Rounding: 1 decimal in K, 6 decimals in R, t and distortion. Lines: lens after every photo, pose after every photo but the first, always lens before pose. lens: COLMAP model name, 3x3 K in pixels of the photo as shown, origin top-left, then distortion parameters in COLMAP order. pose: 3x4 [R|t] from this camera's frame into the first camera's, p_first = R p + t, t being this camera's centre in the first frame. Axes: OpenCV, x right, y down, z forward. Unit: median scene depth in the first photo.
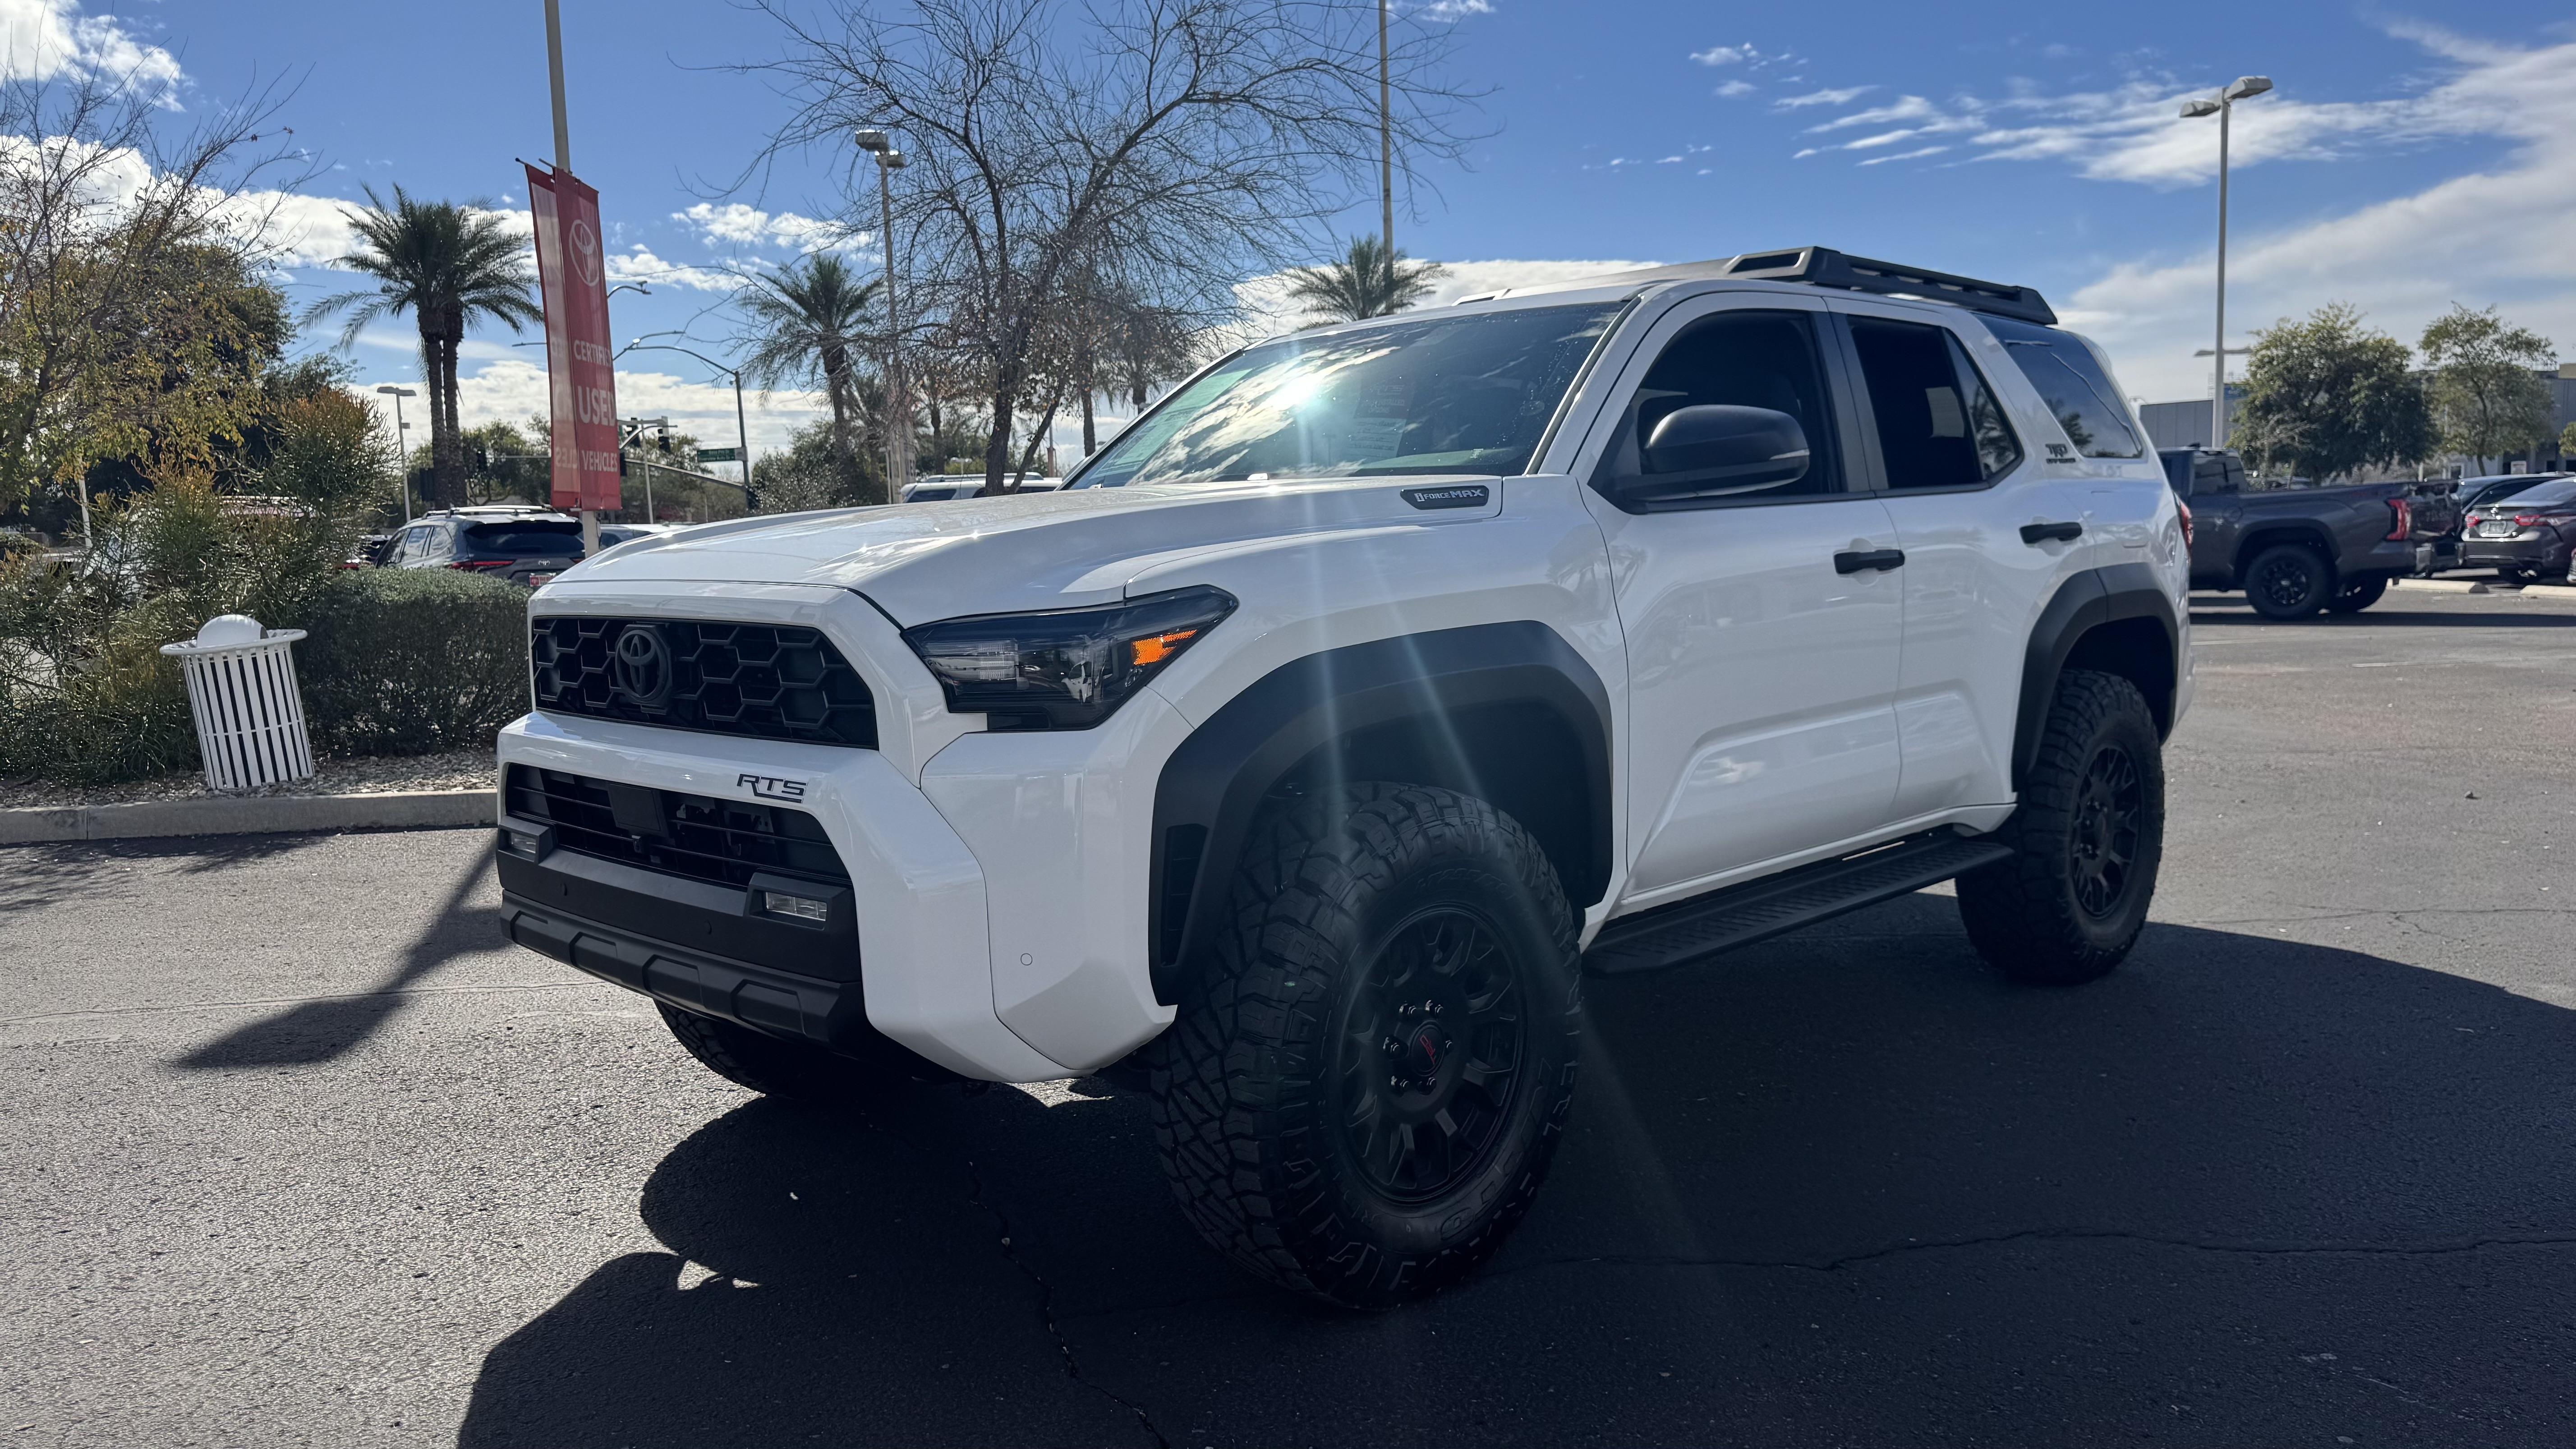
lens RADIAL K [[1832.2, 0, 1279.5], [0, 1832.2, 718.6], [0, 0, 1]] dist [0.052531, -0.056925]
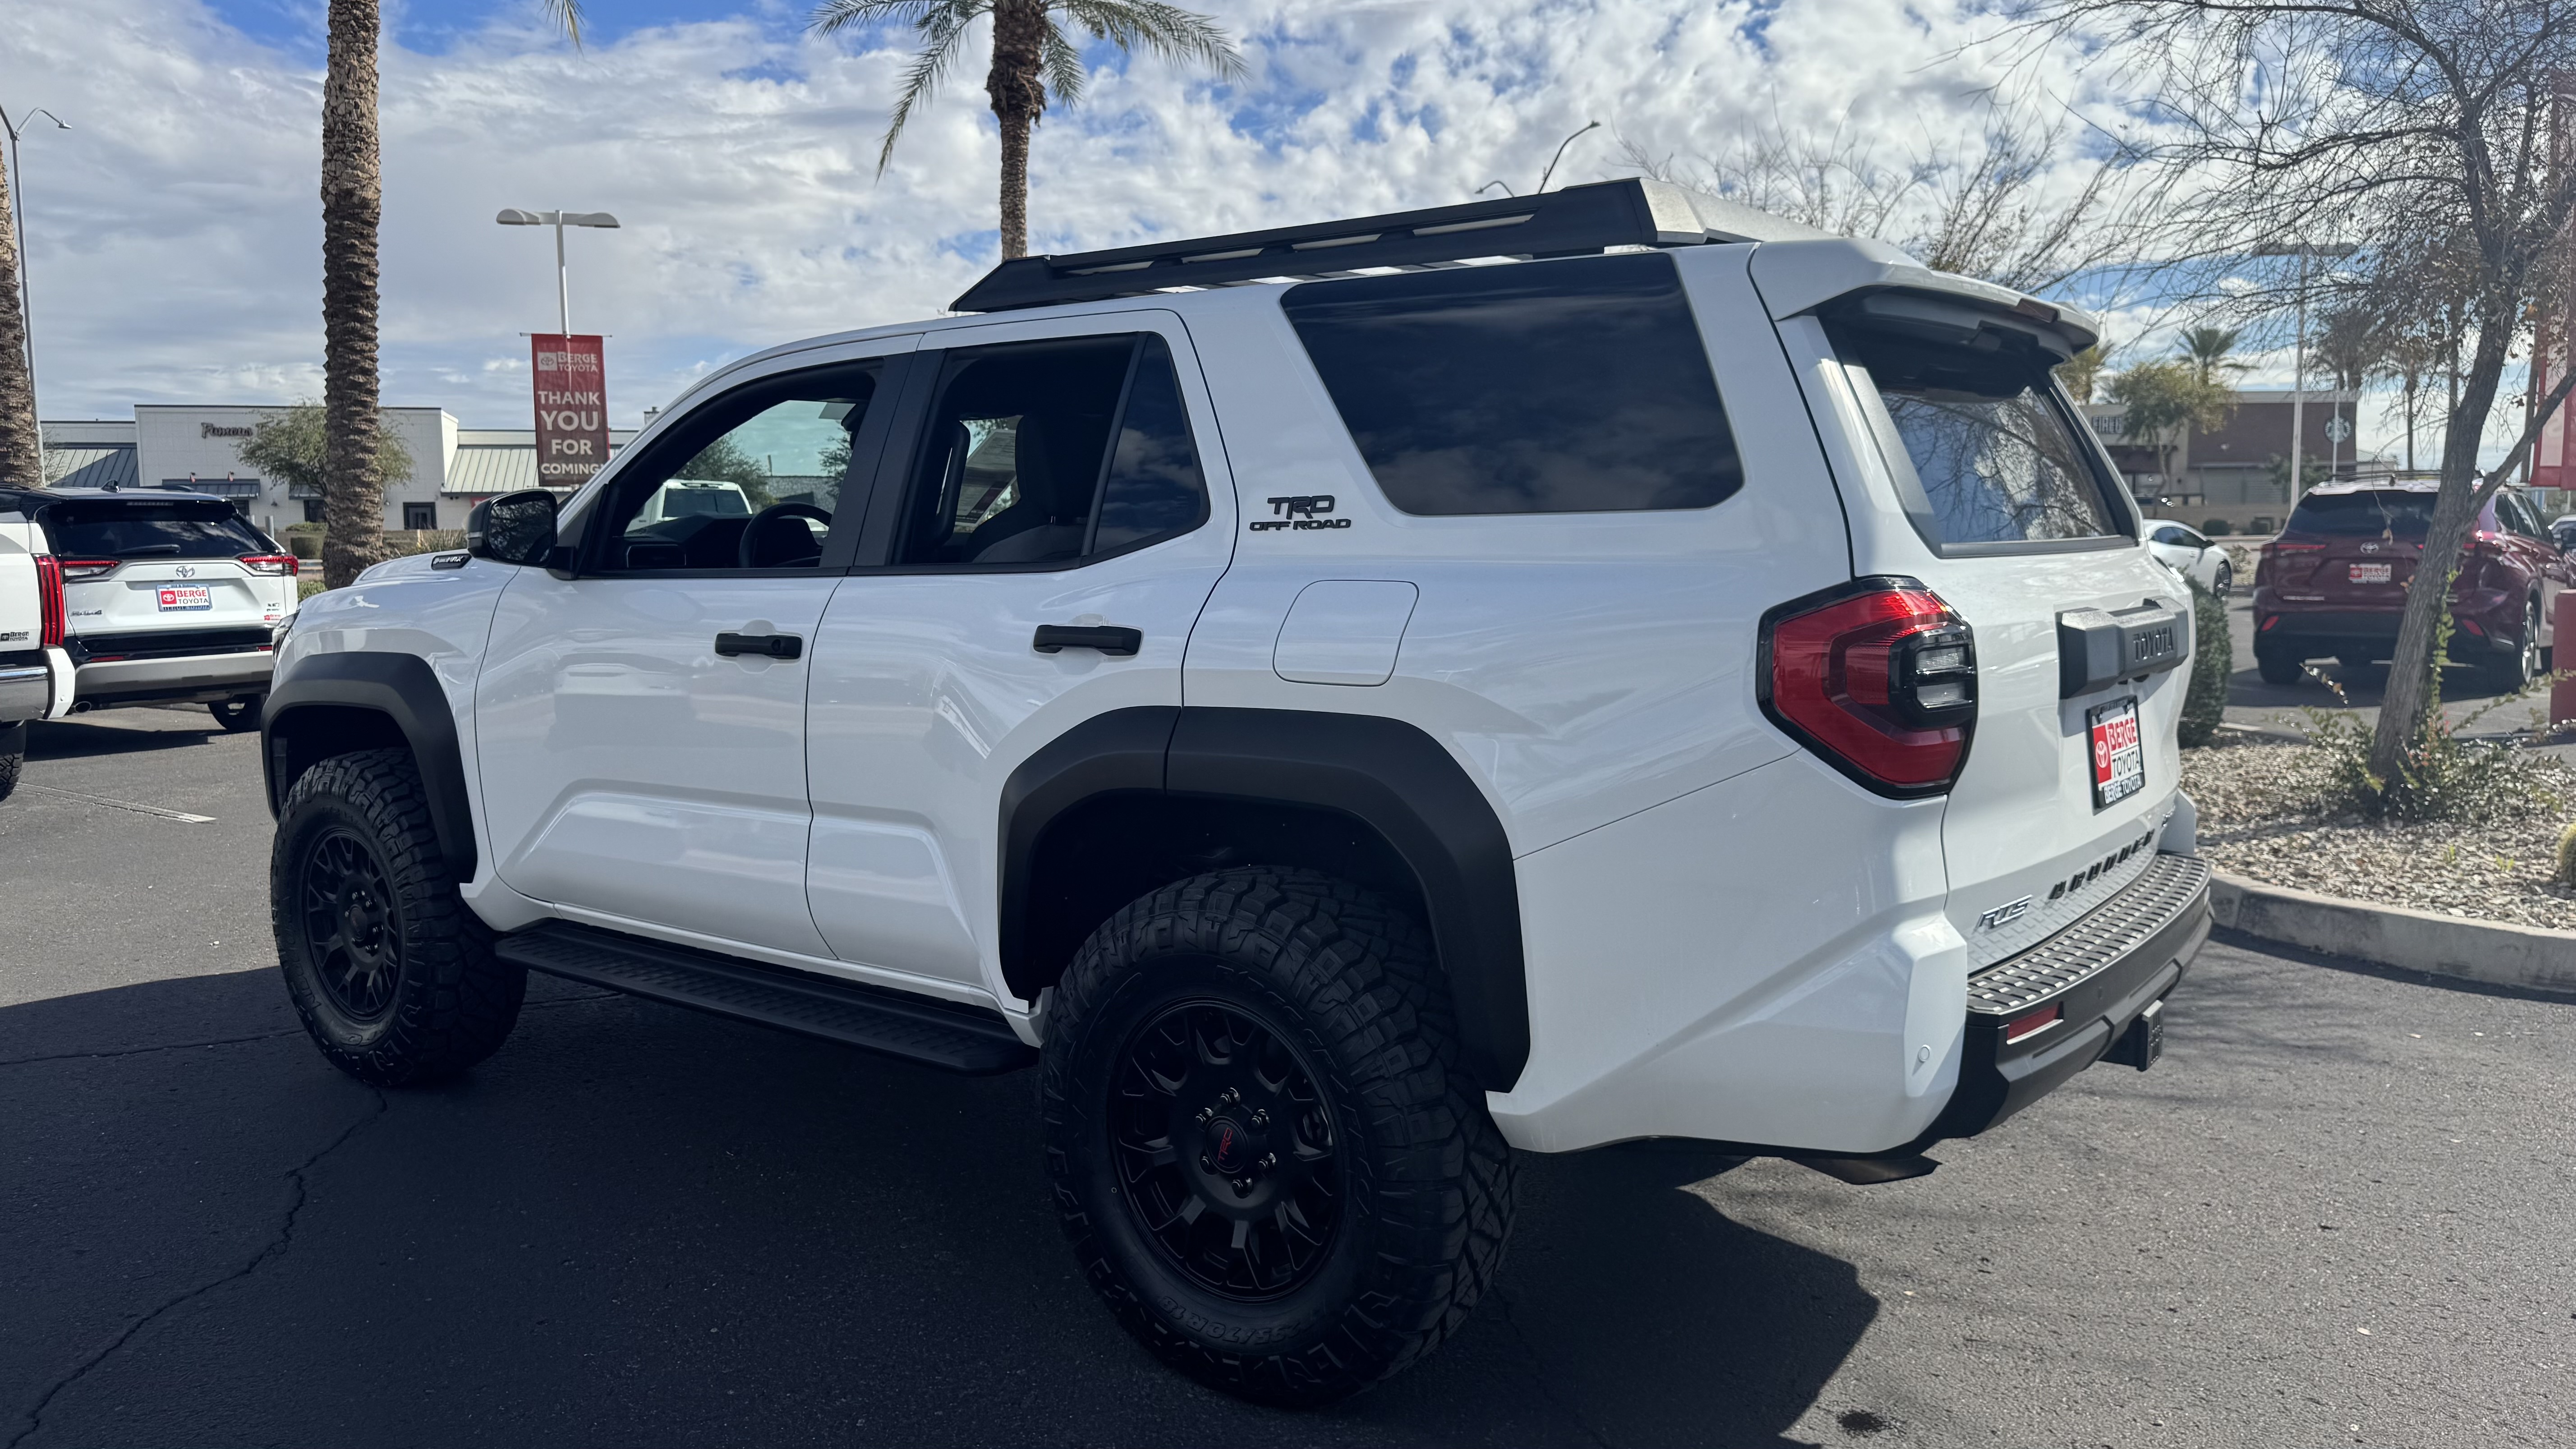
lens RADIAL K [[1832.2, 0, 1290.9], [0, 1832.2, 712.2], [0, 0, 1]] dist [0.052531, -0.056925]
pose [[0.126946, 0.119826, -0.984645, 1.237769], [-0.100195, 0.989148, 0.107456, -0.175886], [0.986836, 0.085015, 0.137575, 1.135820]]
